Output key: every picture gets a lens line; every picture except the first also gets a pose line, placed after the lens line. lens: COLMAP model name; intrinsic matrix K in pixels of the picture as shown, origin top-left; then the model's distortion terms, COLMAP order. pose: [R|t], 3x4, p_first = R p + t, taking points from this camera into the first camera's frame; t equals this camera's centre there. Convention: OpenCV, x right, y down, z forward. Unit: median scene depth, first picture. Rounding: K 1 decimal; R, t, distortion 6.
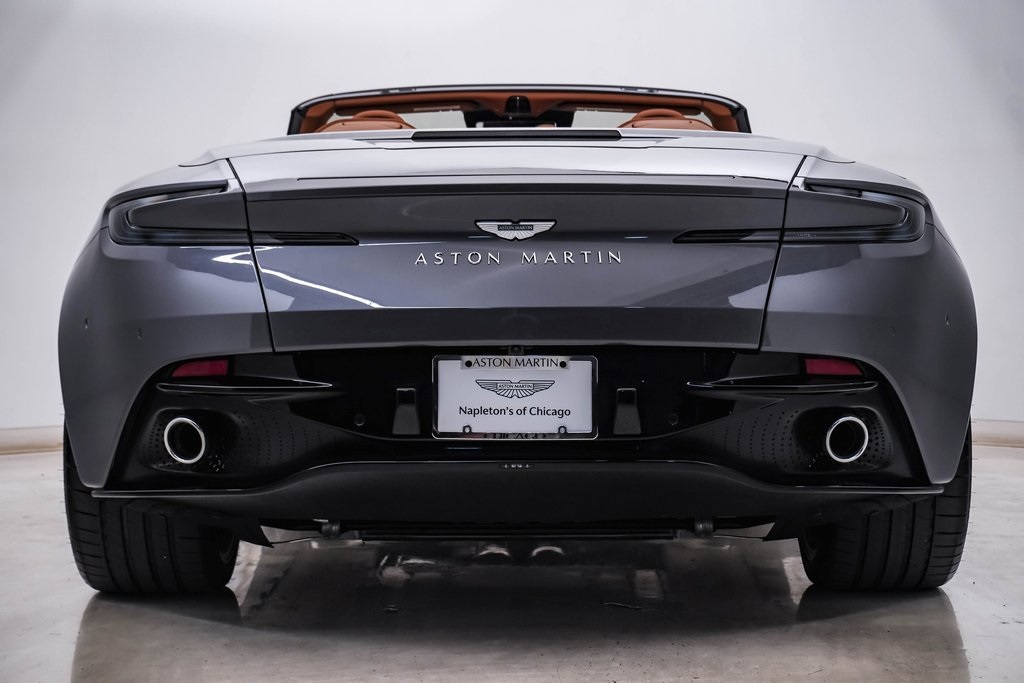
lens RADIAL K [[2150.8, 0, 508.5], [0, 2150.8, 340.6], [0, 0, 1]] dist [0.018272, 0.000000]
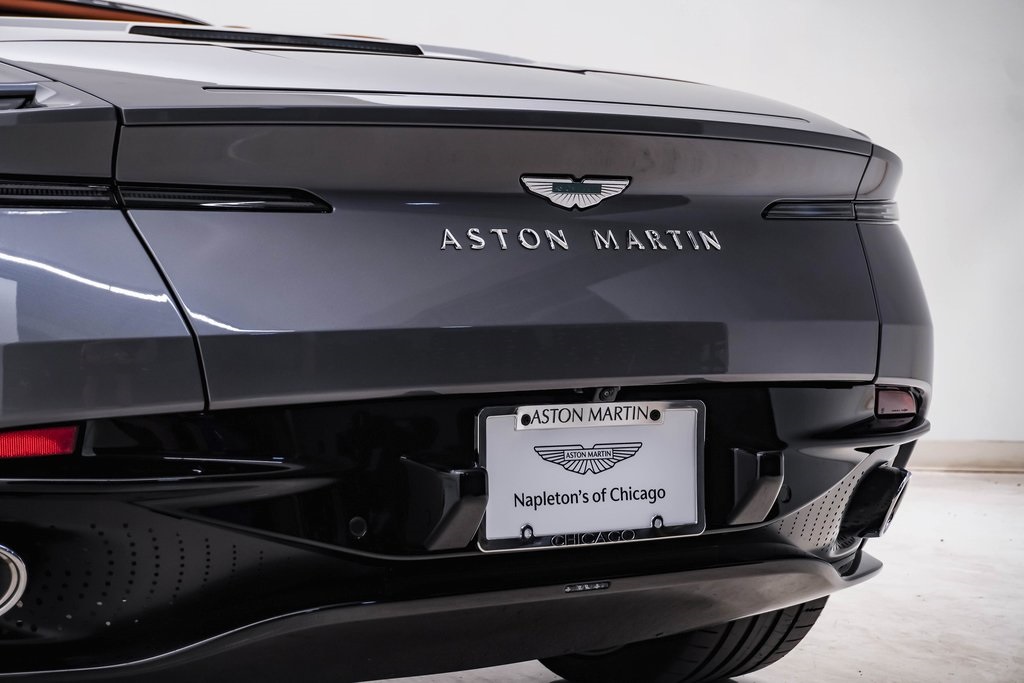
lens RADIAL K [[2051.7, 0, 516.2], [0, 2051.7, 347.0], [0, 0, 1]] dist [0.053679, 0.000000]
pose [[0.823339, -0.015997, 0.567324, -0.335624], [0.006545, 0.999804, 0.018692, -0.019353], [-0.567512, -0.011677, 0.823282, 0.541199]]
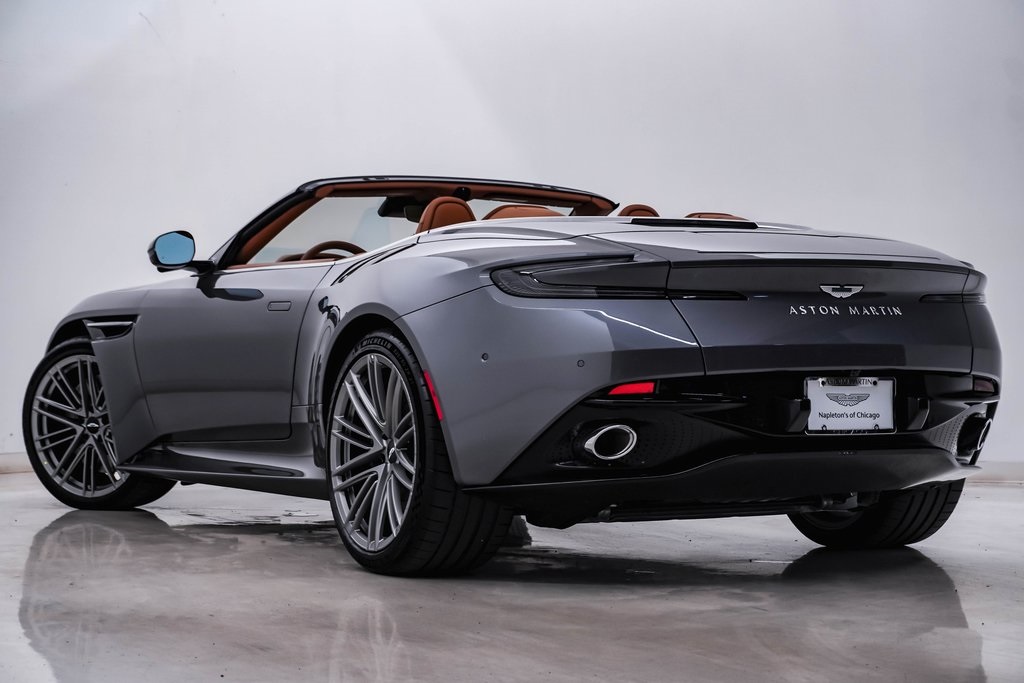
lens RADIAL K [[2150.8, 0, 506.0], [0, 2150.8, 343.7], [0, 0, 1]] dist [0.018272, 0.000000]
pose [[0.868100, 0.007152, 0.496338, -0.923545], [0.010467, 0.999410, -0.032707, 0.029592], [-0.496279, 0.033589, 0.867513, -0.155472]]
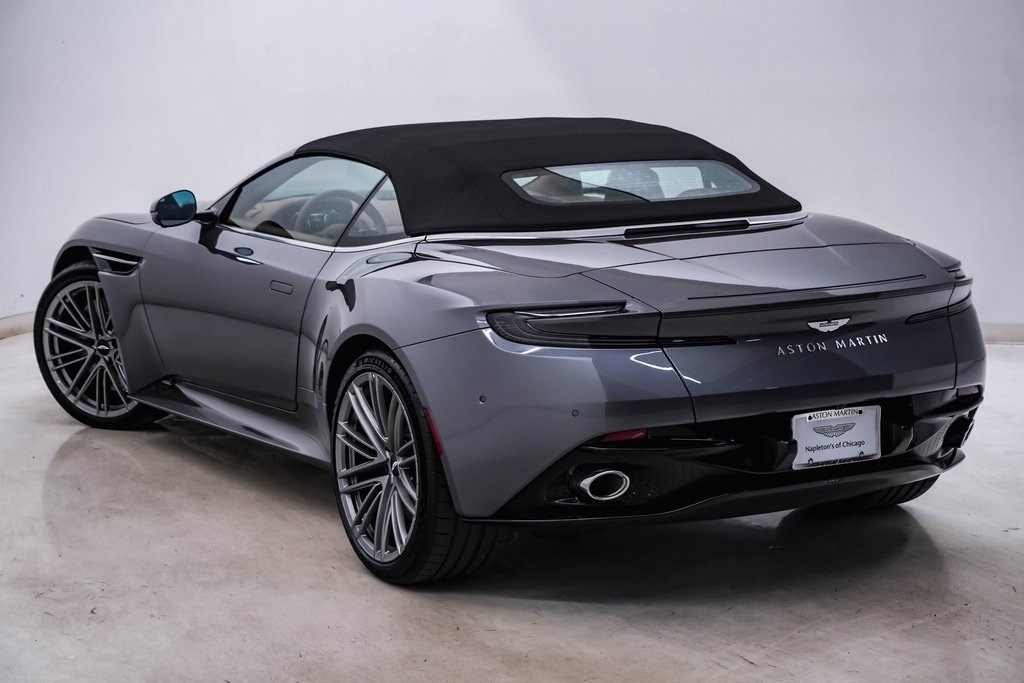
lens RADIAL K [[2150.8, 0, 513.5], [0, 2150.8, 342.8], [0, 0, 1]] dist [0.018272, 0.000000]
pose [[0.867851, -0.087676, 0.489027, -0.925479], [0.027723, 0.991318, 0.128531, -0.239423], [-0.496050, -0.097989, 0.862747, -0.187802]]
